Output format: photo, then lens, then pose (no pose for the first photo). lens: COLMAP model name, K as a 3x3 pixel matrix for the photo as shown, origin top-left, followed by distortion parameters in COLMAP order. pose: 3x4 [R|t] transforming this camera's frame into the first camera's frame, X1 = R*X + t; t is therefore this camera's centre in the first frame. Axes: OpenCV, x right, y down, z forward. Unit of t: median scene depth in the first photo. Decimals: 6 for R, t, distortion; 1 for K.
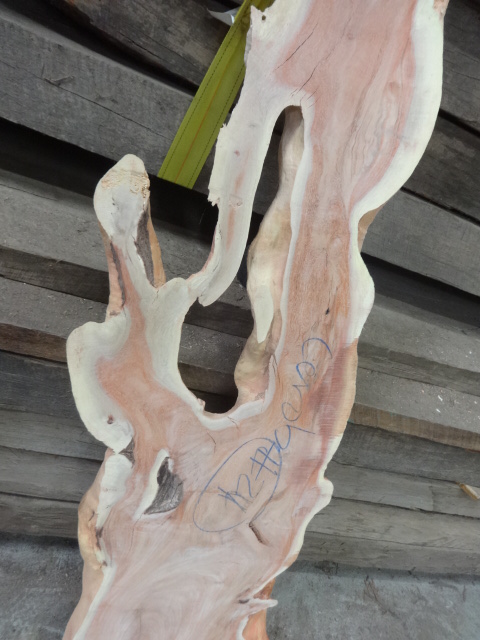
lens RADIAL K [[468.0, 0, 242.9], [0, 468.0, 321.3], [0, 0, 1]] dist [-0.009128, -0.003950]
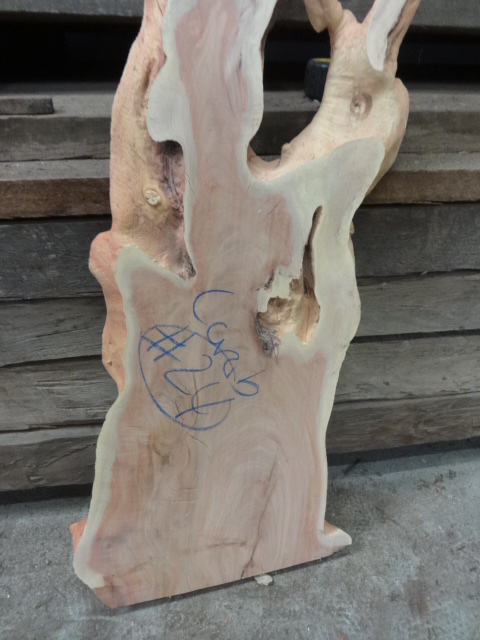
lens RADIAL K [[468.0, 0, 242.9], [0, 468.0, 321.3], [0, 0, 1]] dist [-0.009128, -0.003950]
pose [[0.917973, -0.359224, -0.168179, -0.118112], [0.339026, 0.930688, -0.137408, 0.353117], [0.205882, 0.069120, 0.976133, 0.067338]]
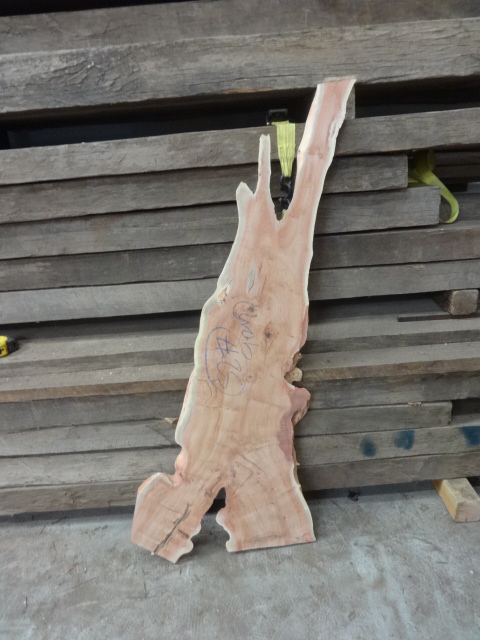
lens RADIAL K [[468.0, 0, 242.9], [0, 468.0, 321.3], [0, 0, 1]] dist [-0.009128, -0.003950]
pose [[0.878083, -0.403666, -0.256950, 1.456081], [0.319207, 0.894182, -0.313919, 0.738203], [0.356479, 0.193627, 0.914020, -0.563507]]
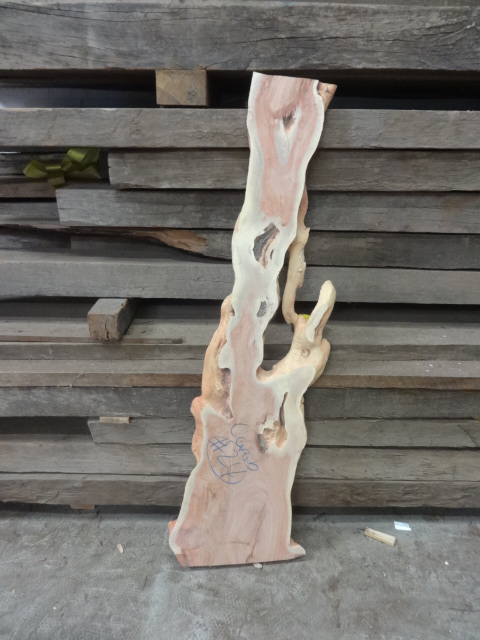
lens RADIAL K [[468.0, 0, 242.9], [0, 468.0, 321.3], [0, 0, 1]] dist [-0.009128, -0.003950]
pose [[0.913415, -0.319802, -0.251792, 0.276194], [0.242496, 0.924405, -0.294400, 0.355015], [0.326908, 0.207851, 0.921916, -0.848682]]
